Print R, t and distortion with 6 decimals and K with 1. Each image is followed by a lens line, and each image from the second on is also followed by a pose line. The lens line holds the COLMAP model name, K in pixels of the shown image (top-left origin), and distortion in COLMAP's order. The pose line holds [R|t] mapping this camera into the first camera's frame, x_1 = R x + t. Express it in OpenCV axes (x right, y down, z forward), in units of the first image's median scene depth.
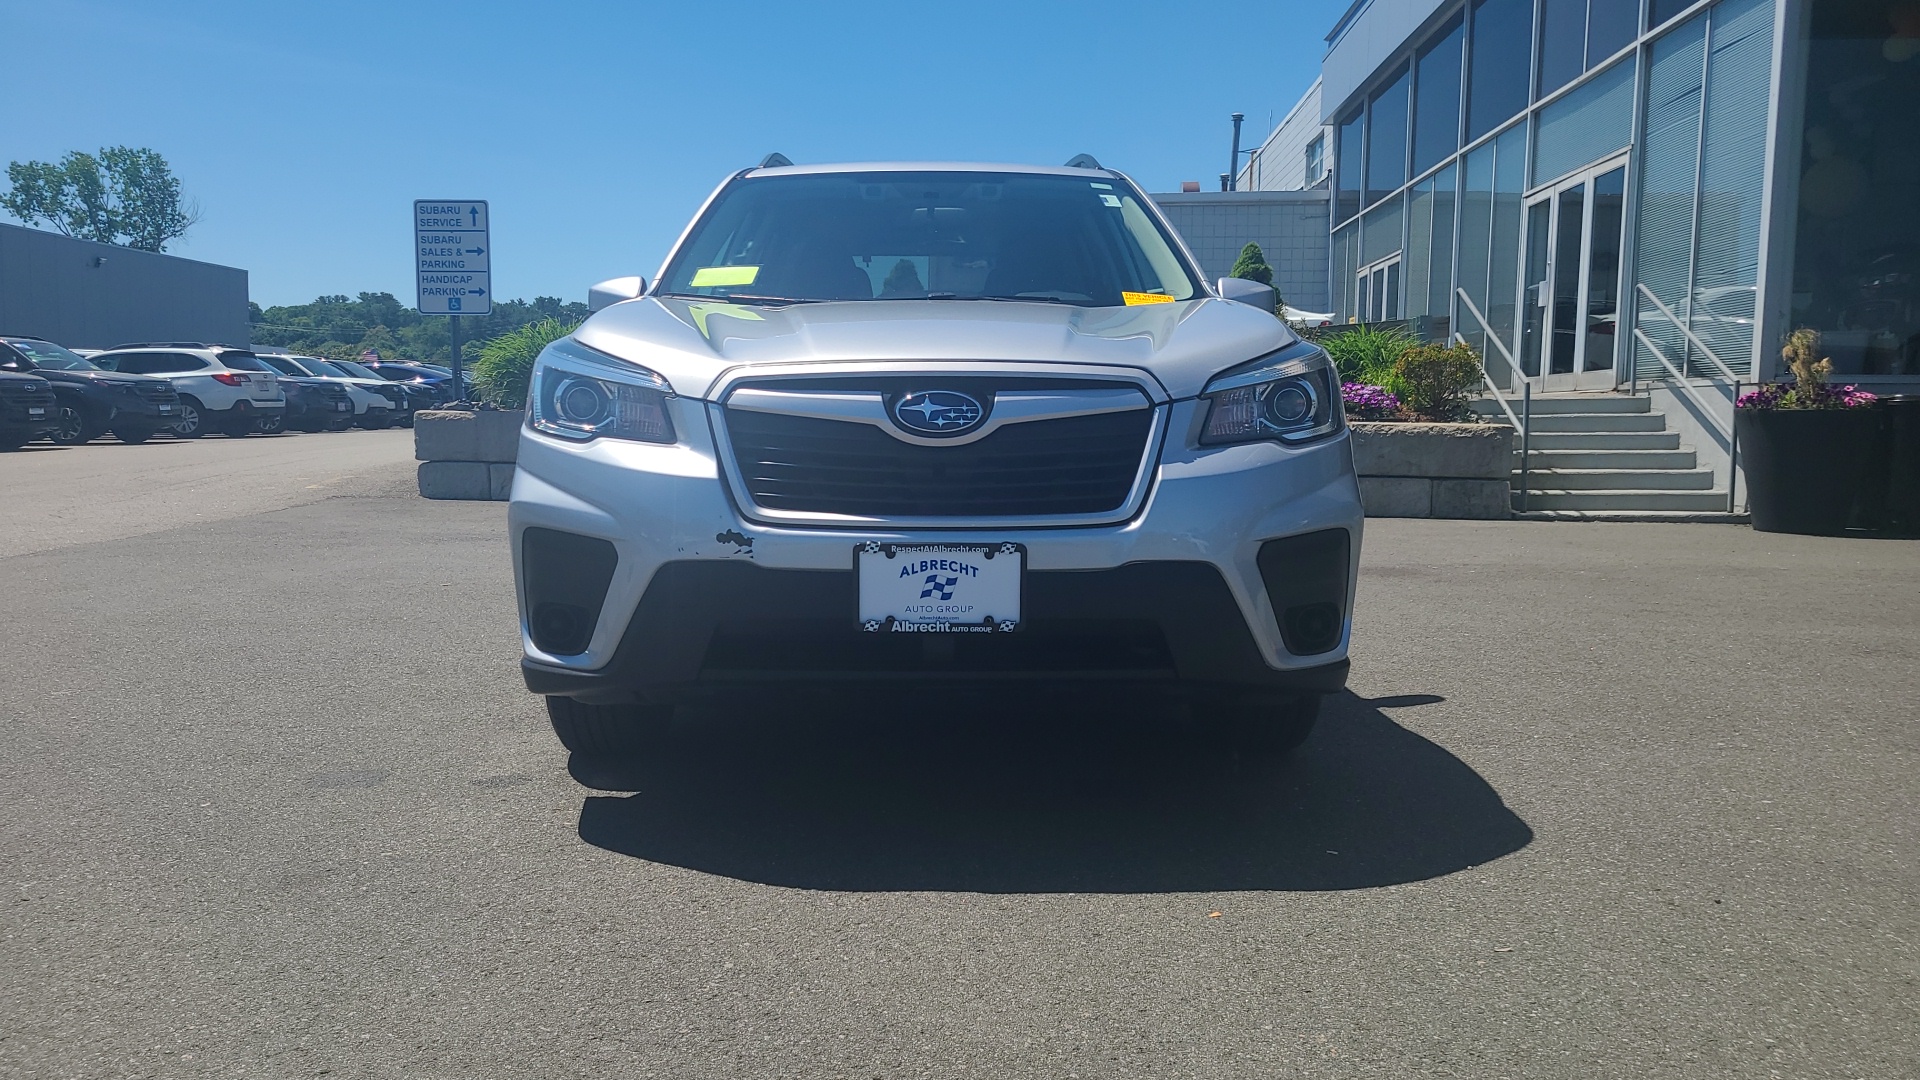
lens RADIAL K [[1448.7, 0, 976.4], [0, 1448.7, 588.9], [0, 0, 1]] dist [0.058189, -0.046134]
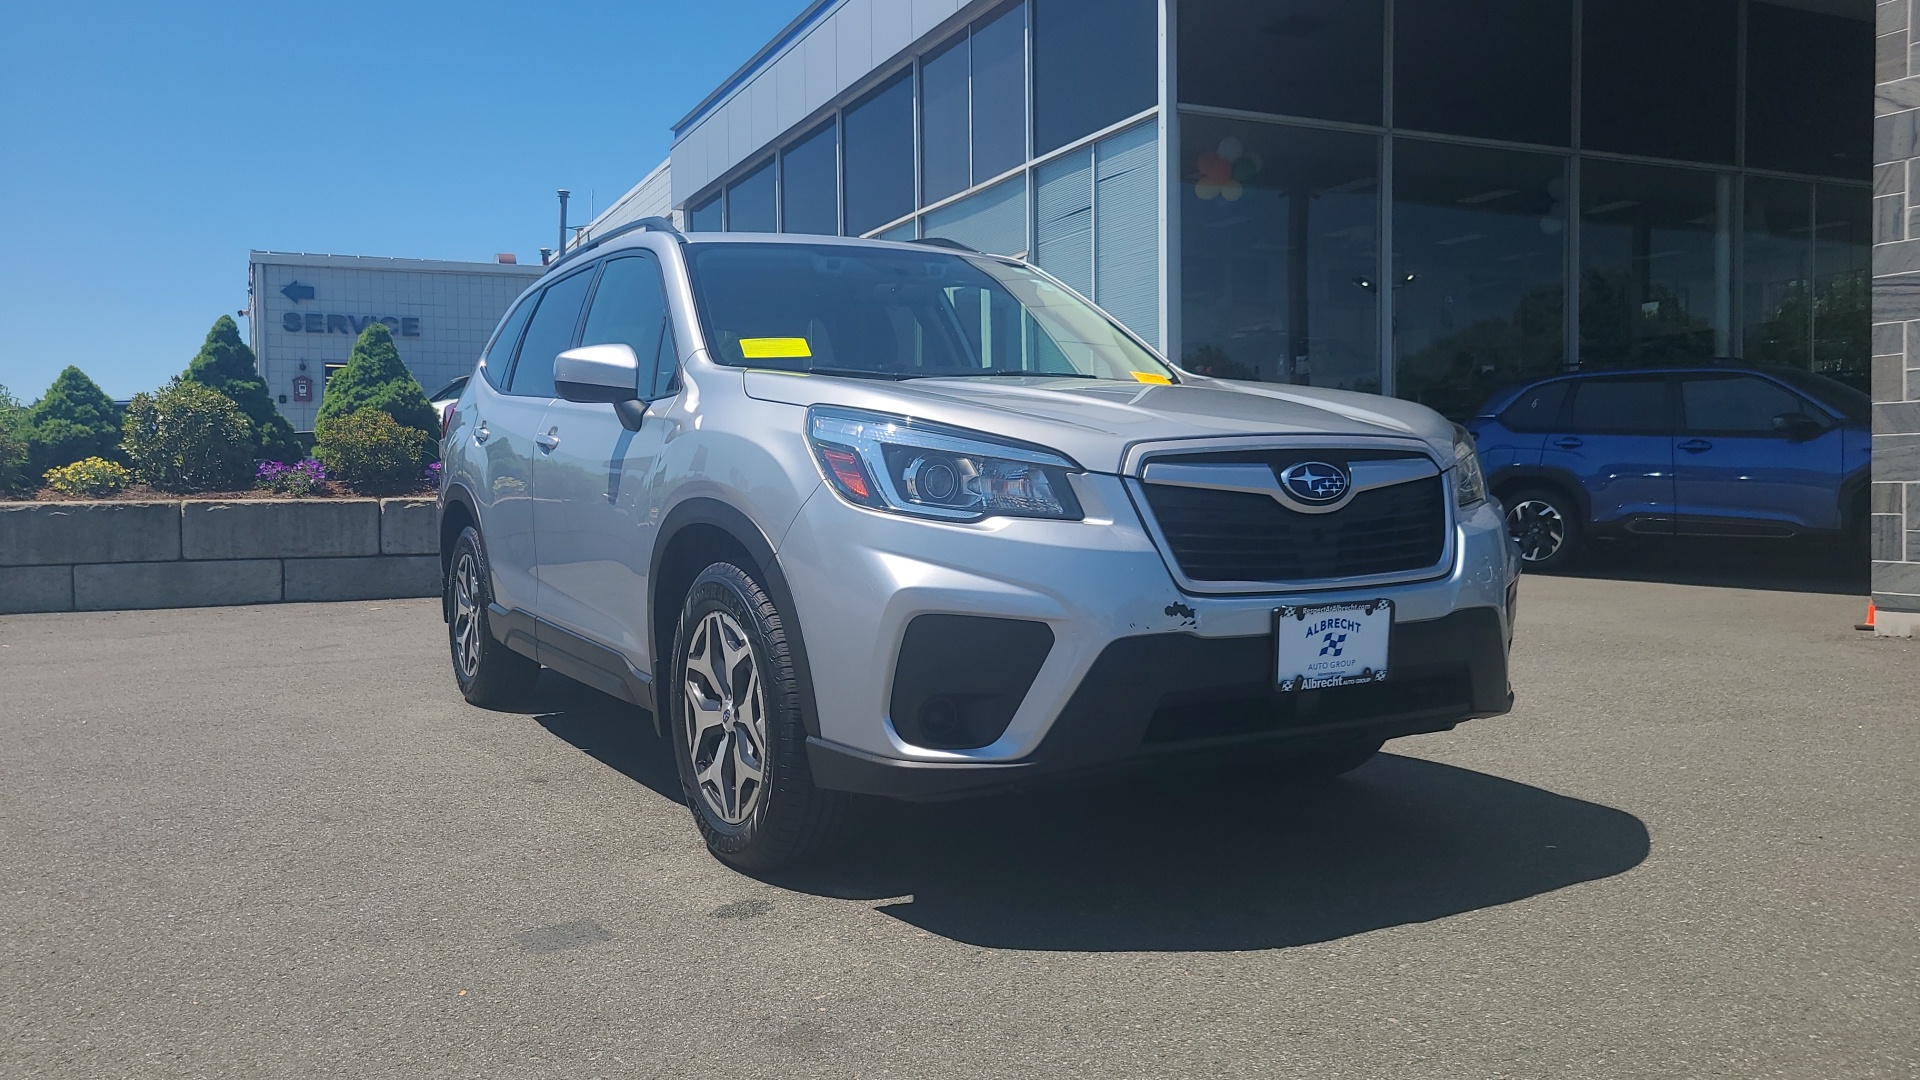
lens RADIAL K [[1448.7, 0, 949.4], [0, 1448.7, 578.0], [0, 0, 1]] dist [0.058189, -0.046134]
pose [[0.872835, -0.049917, 0.485456, -0.788144], [0.078139, 0.996216, -0.038055, -0.031064], [-0.481720, 0.071149, 0.873432, 0.194159]]
